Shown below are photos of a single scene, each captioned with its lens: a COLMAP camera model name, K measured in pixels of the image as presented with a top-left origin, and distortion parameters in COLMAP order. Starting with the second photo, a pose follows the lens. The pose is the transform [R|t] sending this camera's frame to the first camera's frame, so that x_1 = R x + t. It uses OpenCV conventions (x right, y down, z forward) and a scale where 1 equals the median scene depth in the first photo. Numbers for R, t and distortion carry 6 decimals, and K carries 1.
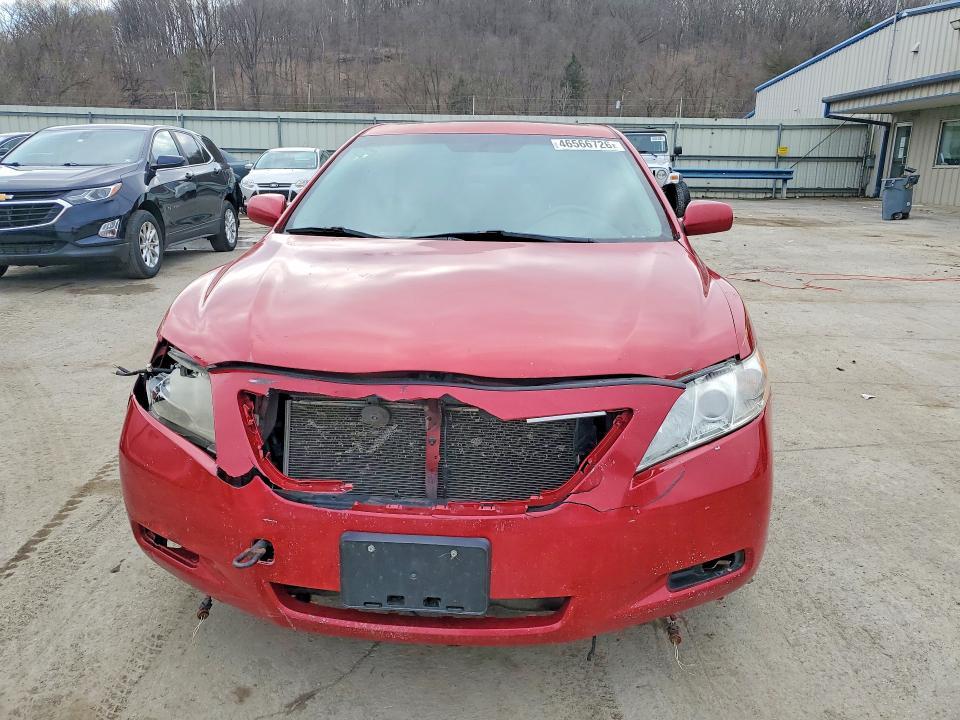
lens RADIAL K [[747.0, 0, 480.0], [0, 747.0, 360.0], [0, 0, 1]] dist [0.013799, 0.003814]
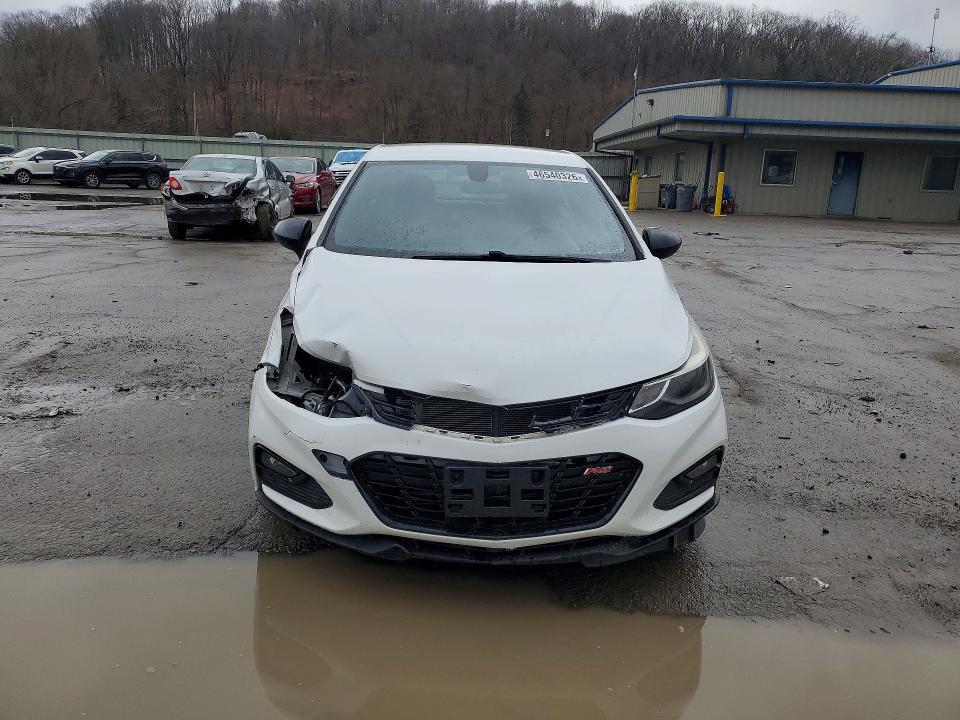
lens RADIAL K [[734.6, 0, 480.0], [0, 734.6, 360.0], [0, 0, 1]] dist [0.047996, -0.004226]
pose [[0.998774, 0.010773, 0.048310, 0.038532], [-0.009705, 0.999705, -0.022283, 0.052673], [-0.048536, 0.021787, 0.998584, -0.181393]]
